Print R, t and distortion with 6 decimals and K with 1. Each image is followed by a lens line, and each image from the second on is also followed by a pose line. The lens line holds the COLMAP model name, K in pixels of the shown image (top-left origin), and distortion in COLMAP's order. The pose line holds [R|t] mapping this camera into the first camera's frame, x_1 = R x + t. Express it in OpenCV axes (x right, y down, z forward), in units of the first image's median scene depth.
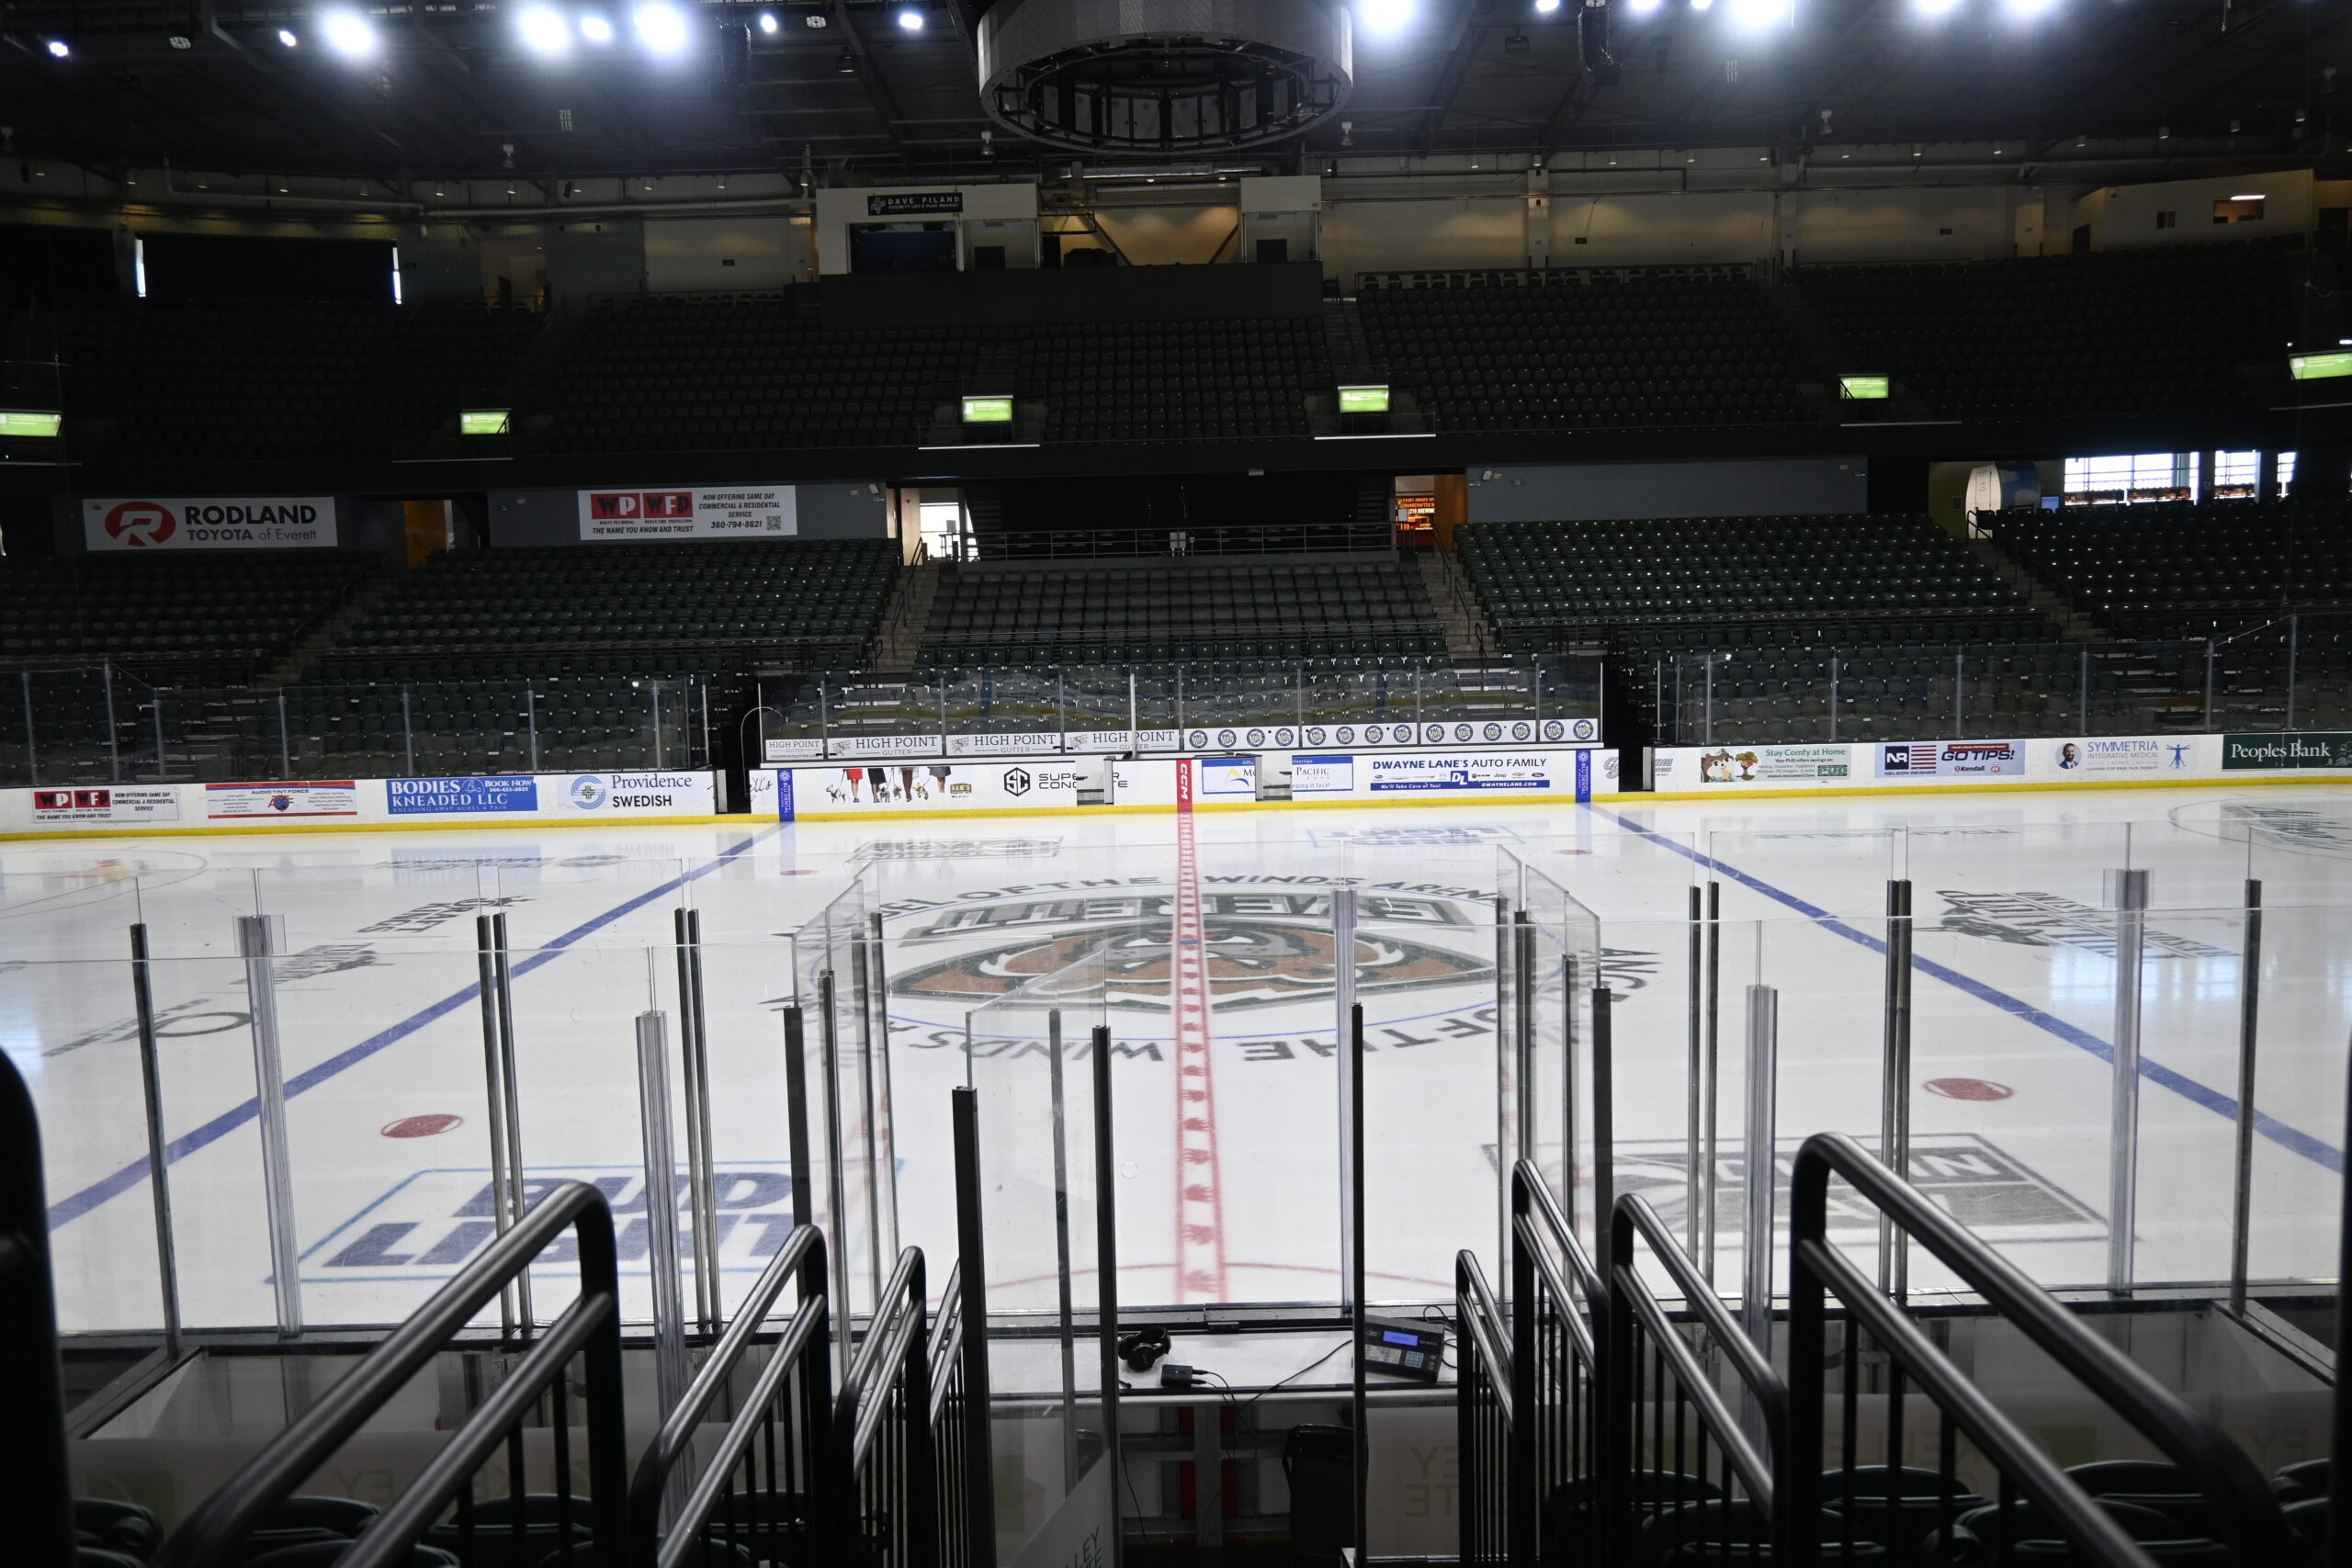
lens RADIAL K [[1595.3, 0, 1138.5], [0, 1595.3, 776.3], [0, 0, 1]] dist [-0.007316, 0.003458]
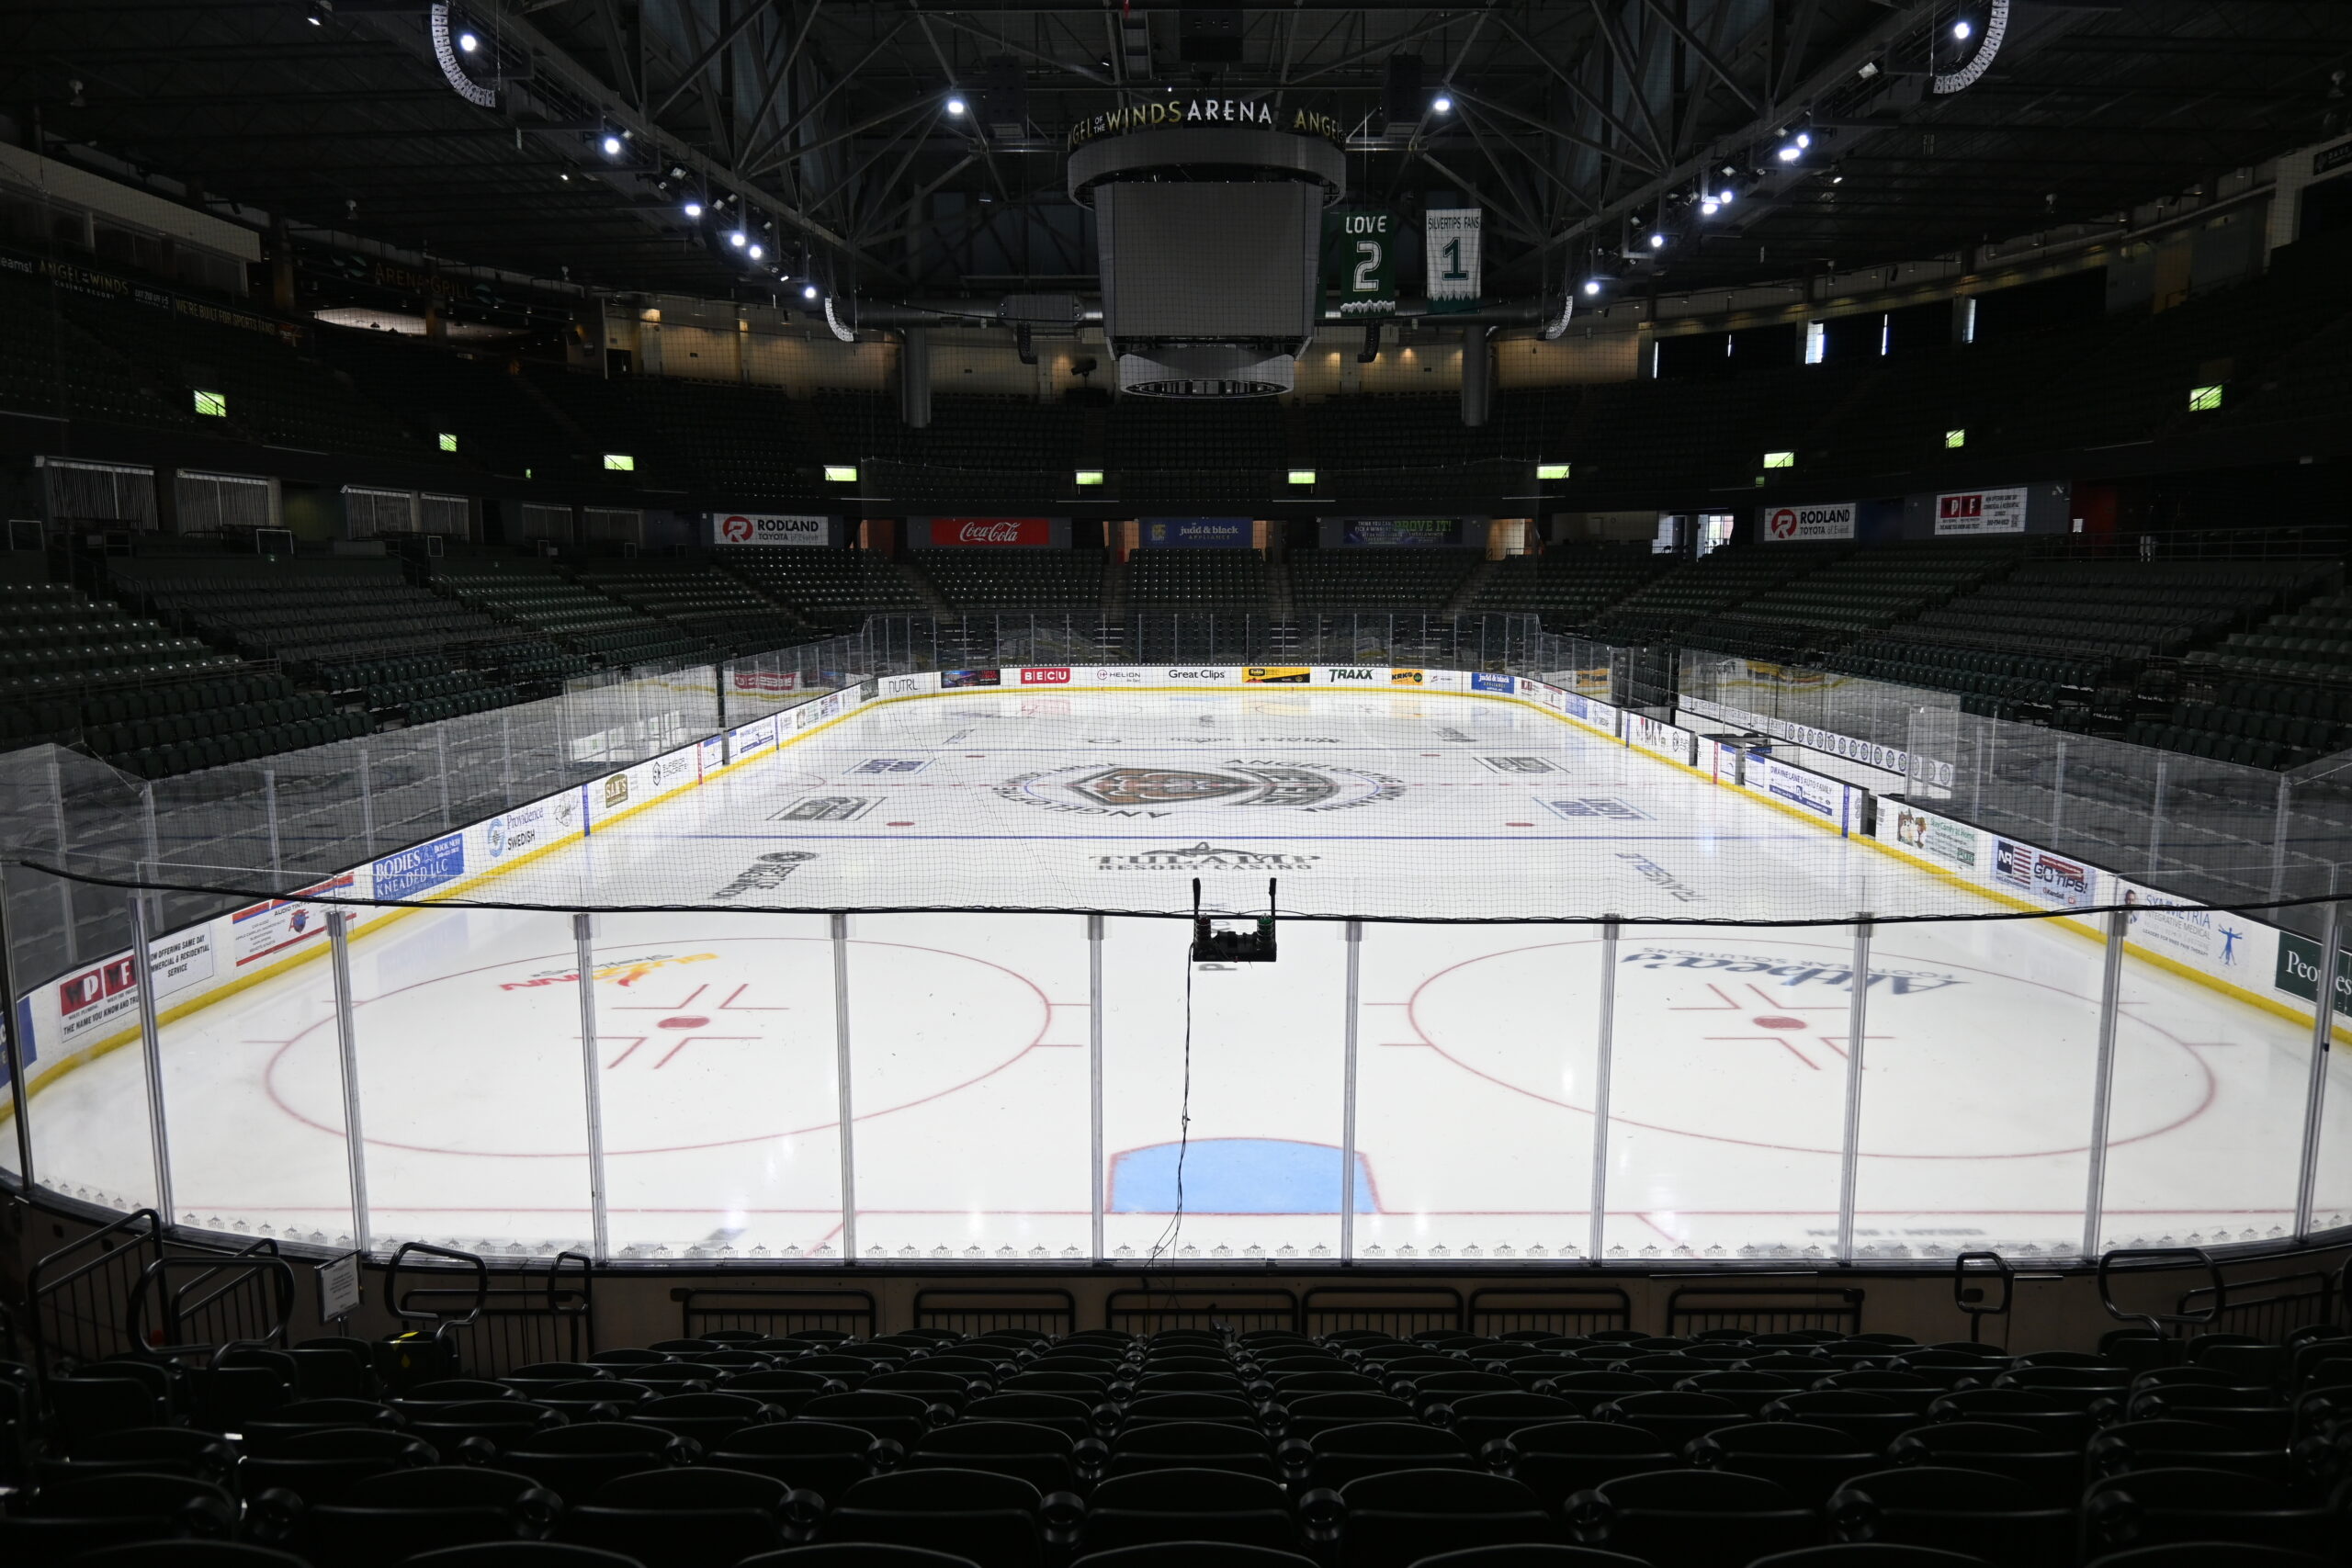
lens RADIAL K [[1595.3, 0, 1166.7], [0, 1595.3, 776.7], [0, 0, 1]] dist [-0.007316, 0.003458]
pose [[0.005641, 0.156285, -0.987696, 1.270569], [-0.093733, 0.983446, 0.155077, -0.137828], [0.995581, 0.091705, 0.020197, 0.540781]]
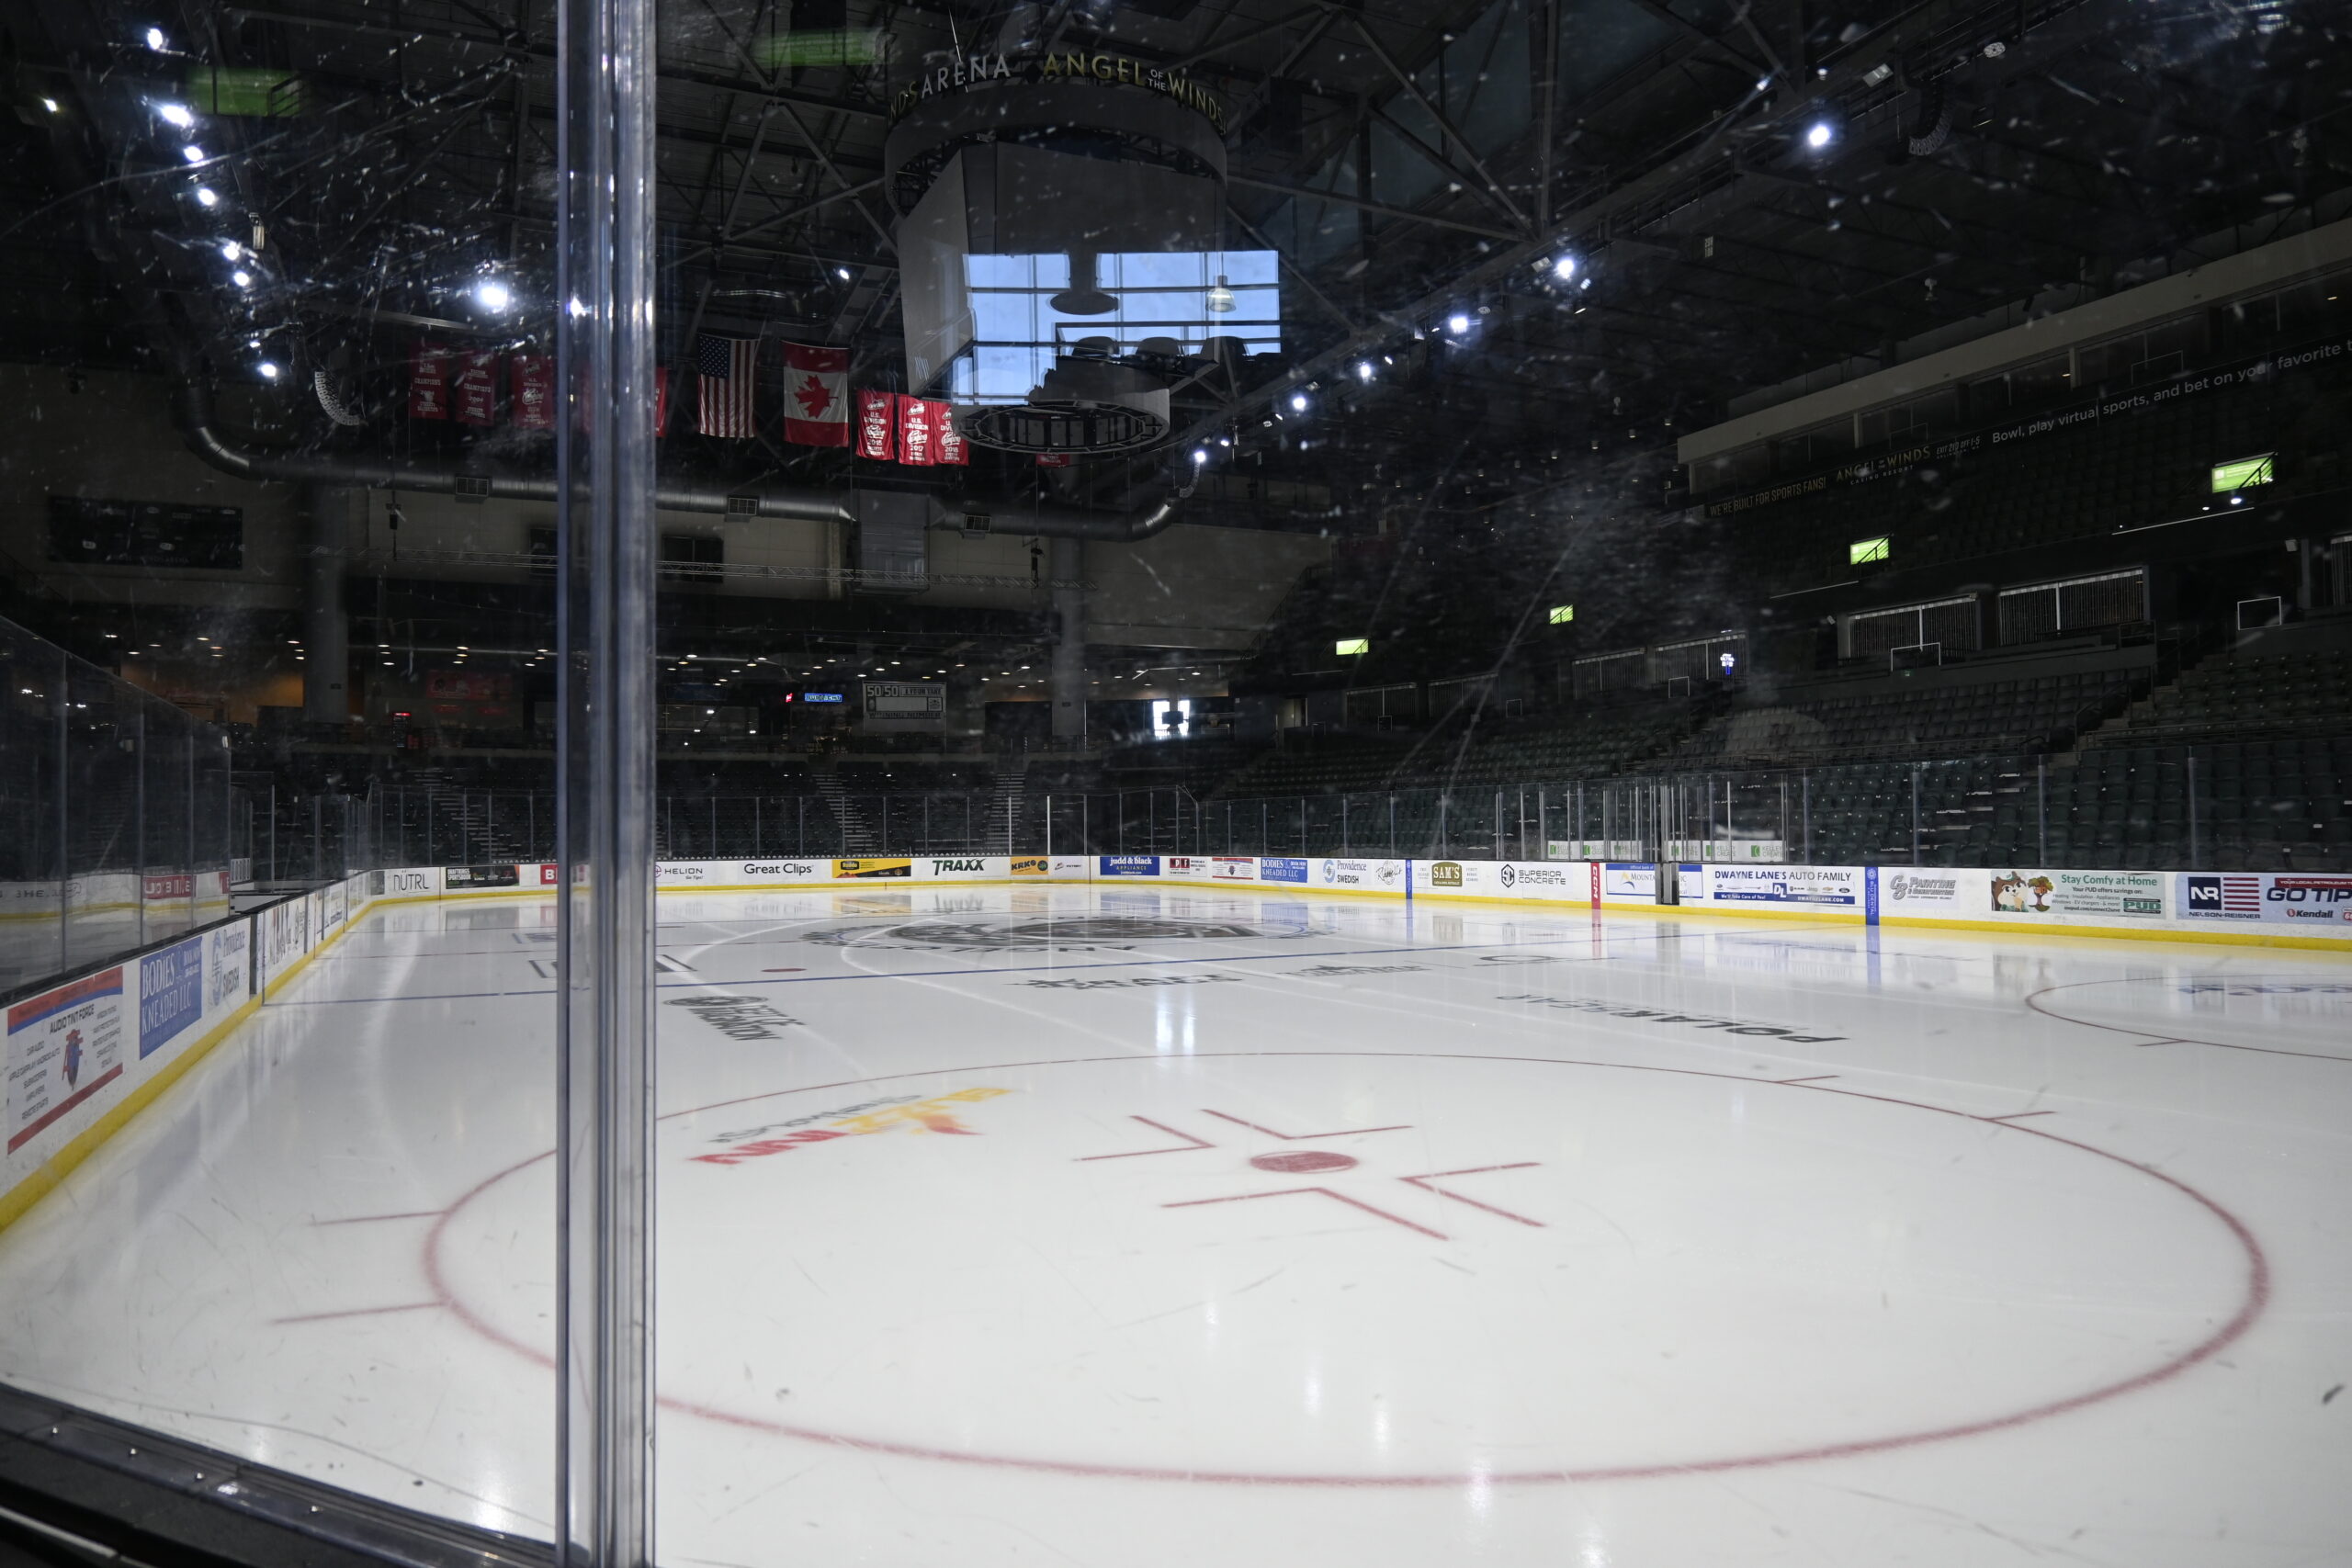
lens RADIAL K [[1595.3, 0, 1173.7], [0, 1595.3, 786.4], [0, 0, 1]] dist [-0.007316, 0.003458]
pose [[0.431046, -0.007369, -0.902300, 0.928004], [-0.085043, 0.995184, -0.048754, 0.016726], [0.898314, 0.097750, 0.428343, 0.230391]]
